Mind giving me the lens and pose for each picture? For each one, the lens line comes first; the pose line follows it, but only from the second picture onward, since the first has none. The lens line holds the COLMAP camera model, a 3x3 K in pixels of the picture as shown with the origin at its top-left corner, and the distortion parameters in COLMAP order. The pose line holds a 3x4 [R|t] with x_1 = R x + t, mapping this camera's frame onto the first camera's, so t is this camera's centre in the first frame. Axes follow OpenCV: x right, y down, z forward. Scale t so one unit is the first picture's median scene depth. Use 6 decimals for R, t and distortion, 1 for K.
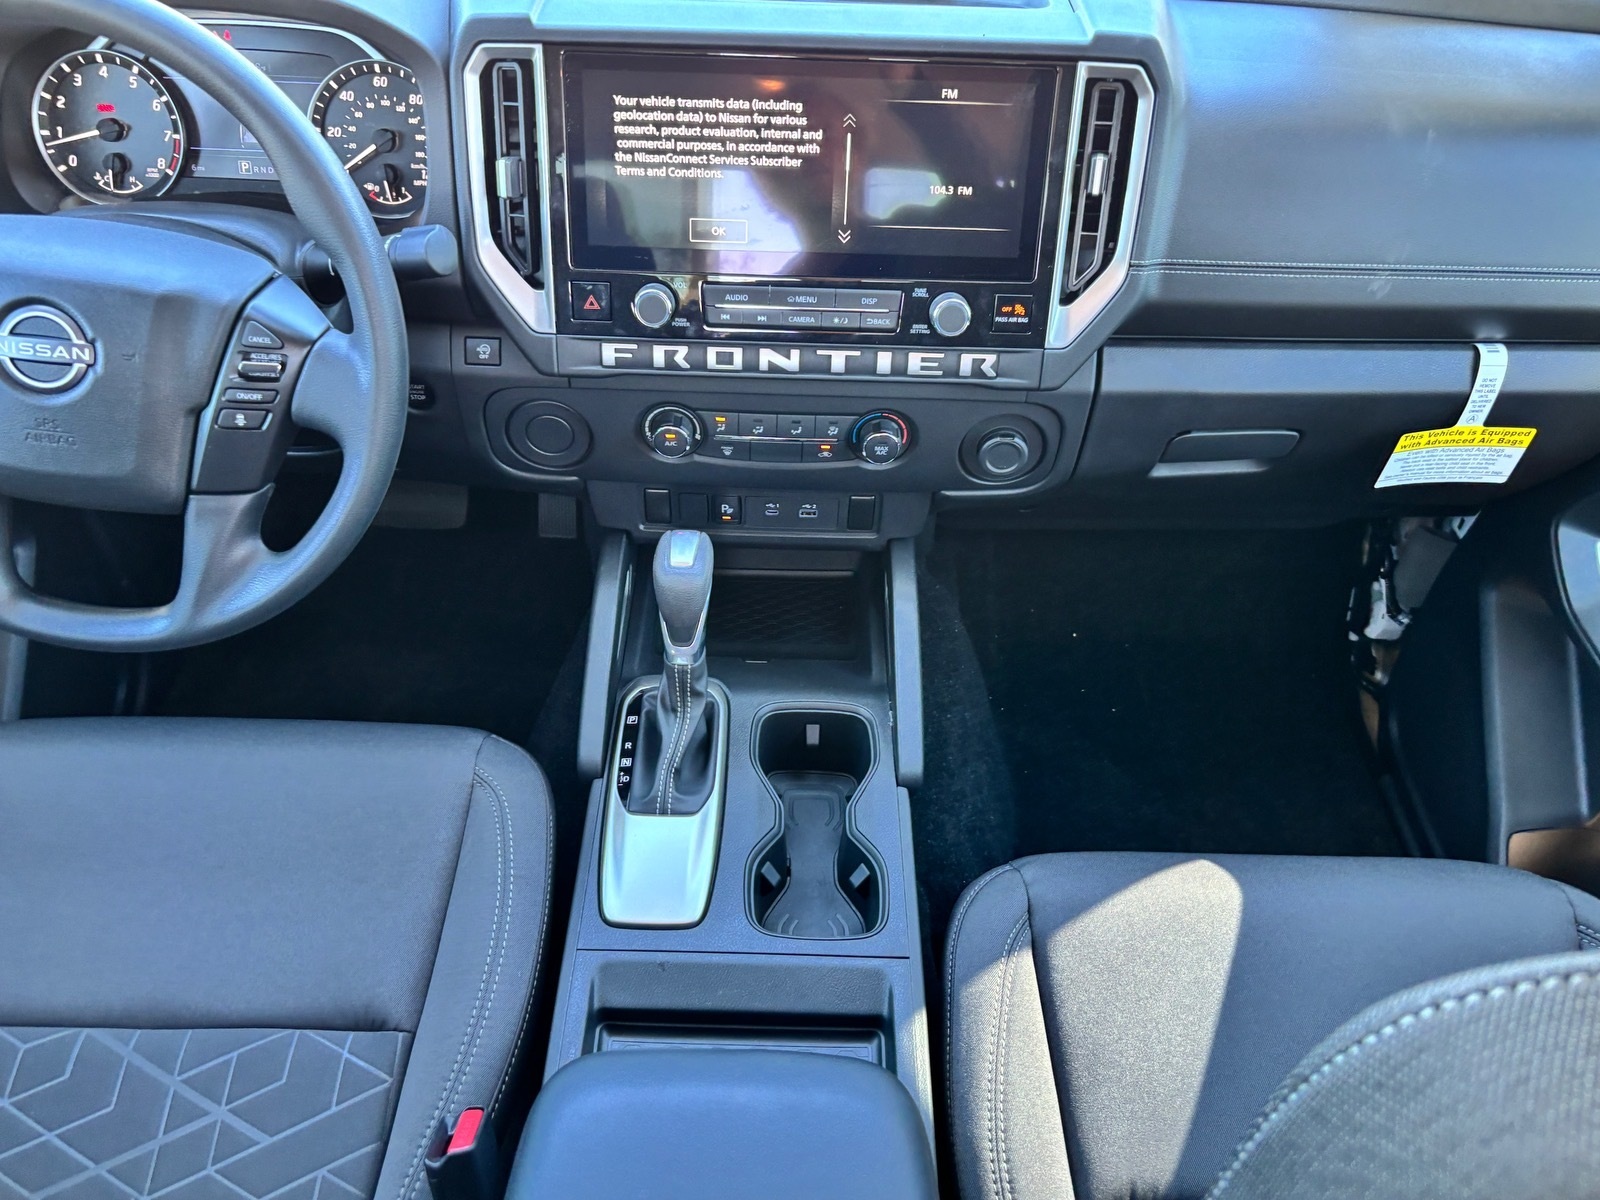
lens RADIAL K [[1240.8, 0, 788.5], [0, 1240.8, 620.0], [0, 0, 1]] dist [0.034103, -0.052734]
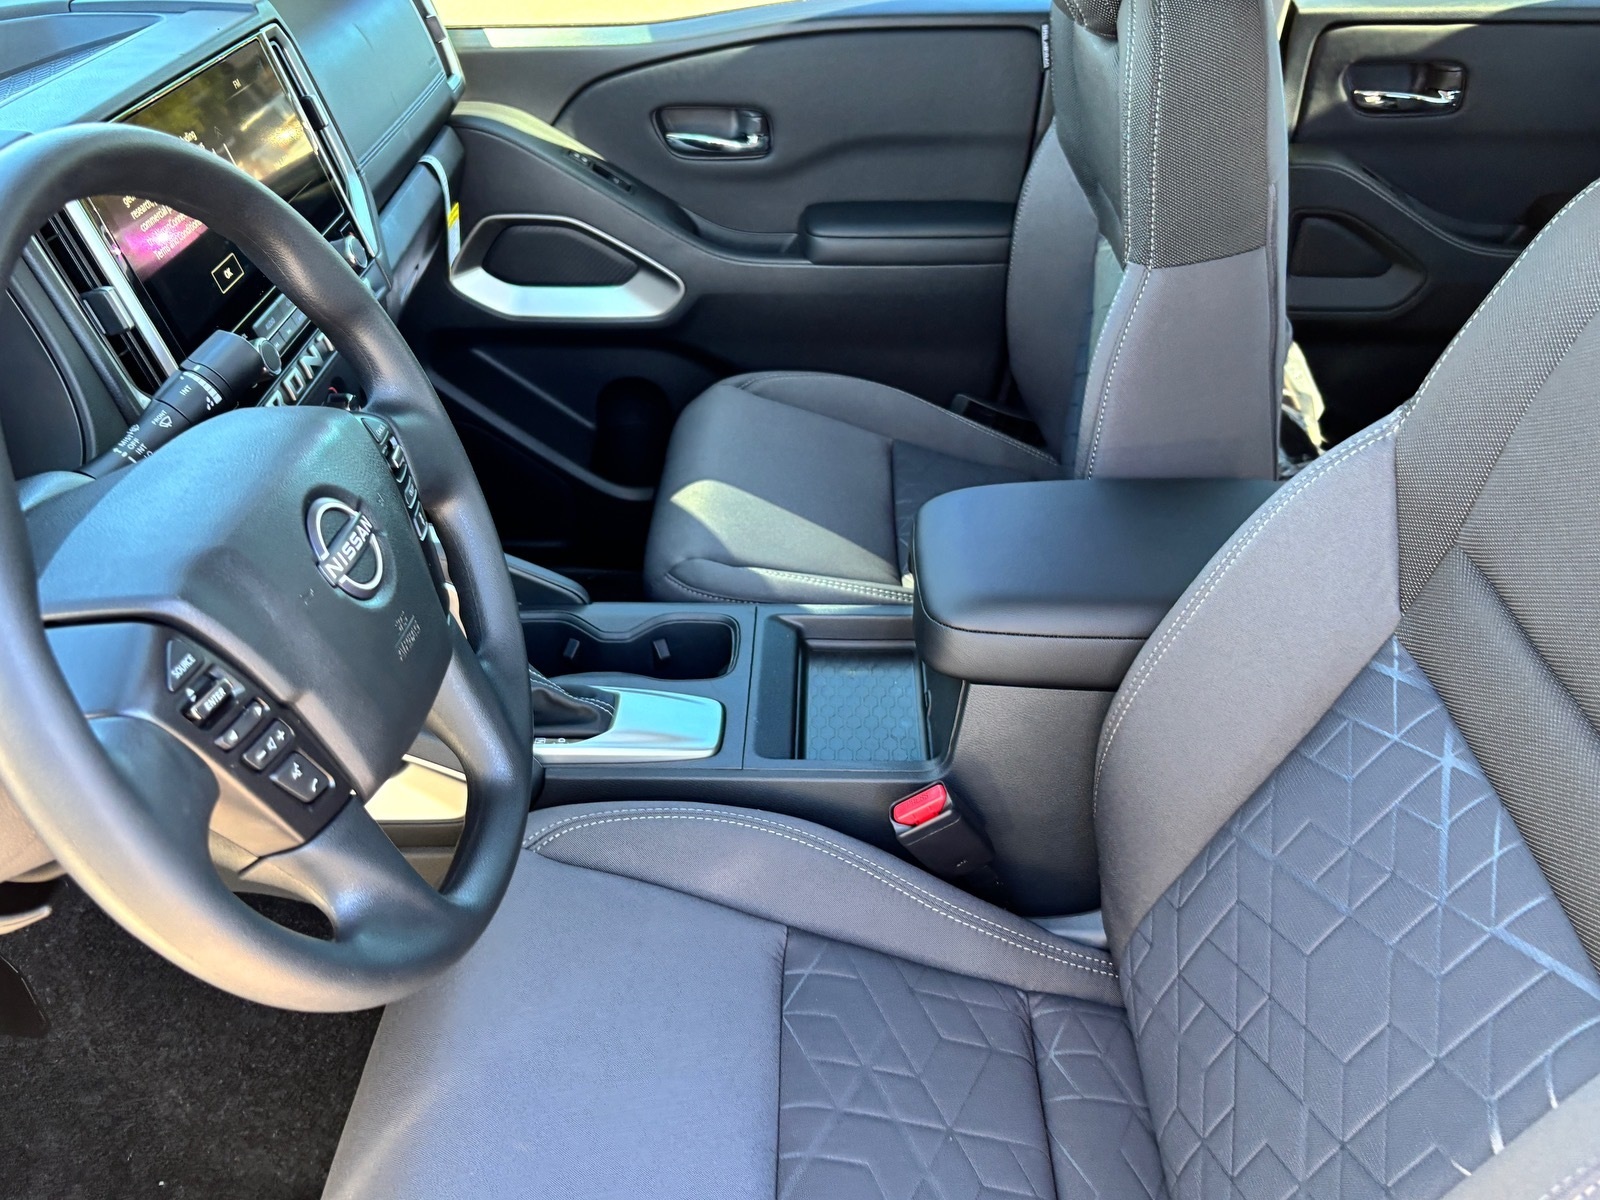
lens RADIAL K [[1397.8, 0, 817.2], [0, 1397.8, 624.3], [0, 0, 1]] dist [-0.003469, -0.001548]
pose [[-0.002362, -0.578801, 0.815465, -1.067190], [0.683874, 0.594029, 0.423611, -0.283831], [-0.729597, 0.558676, 0.394424, 0.368623]]
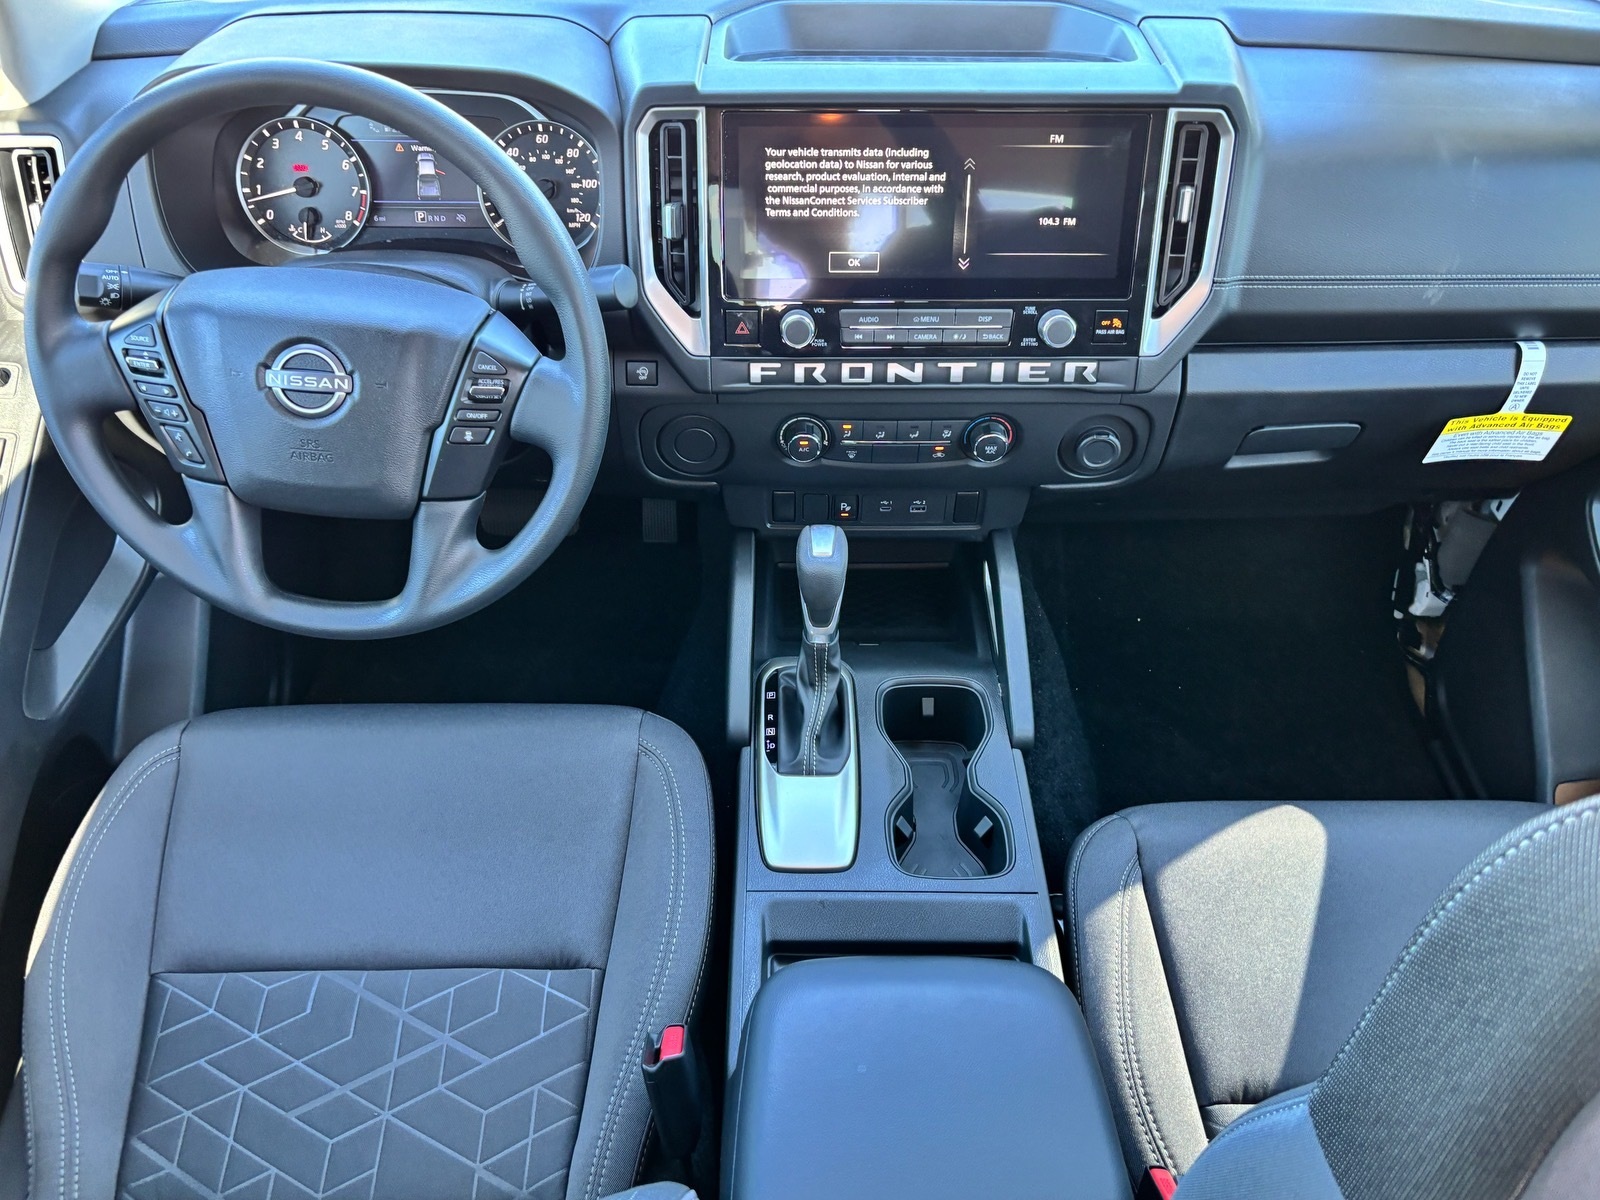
lens RADIAL K [[1240.8, 0, 784.5], [0, 1240.8, 617.1], [0, 0, 1]] dist [0.034103, -0.052734]
pose [[0.999641, -0.024974, -0.009655, -0.112752], [0.024843, 0.999601, -0.013446, 0.027629], [0.009987, 0.013201, 0.999863, -0.138317]]
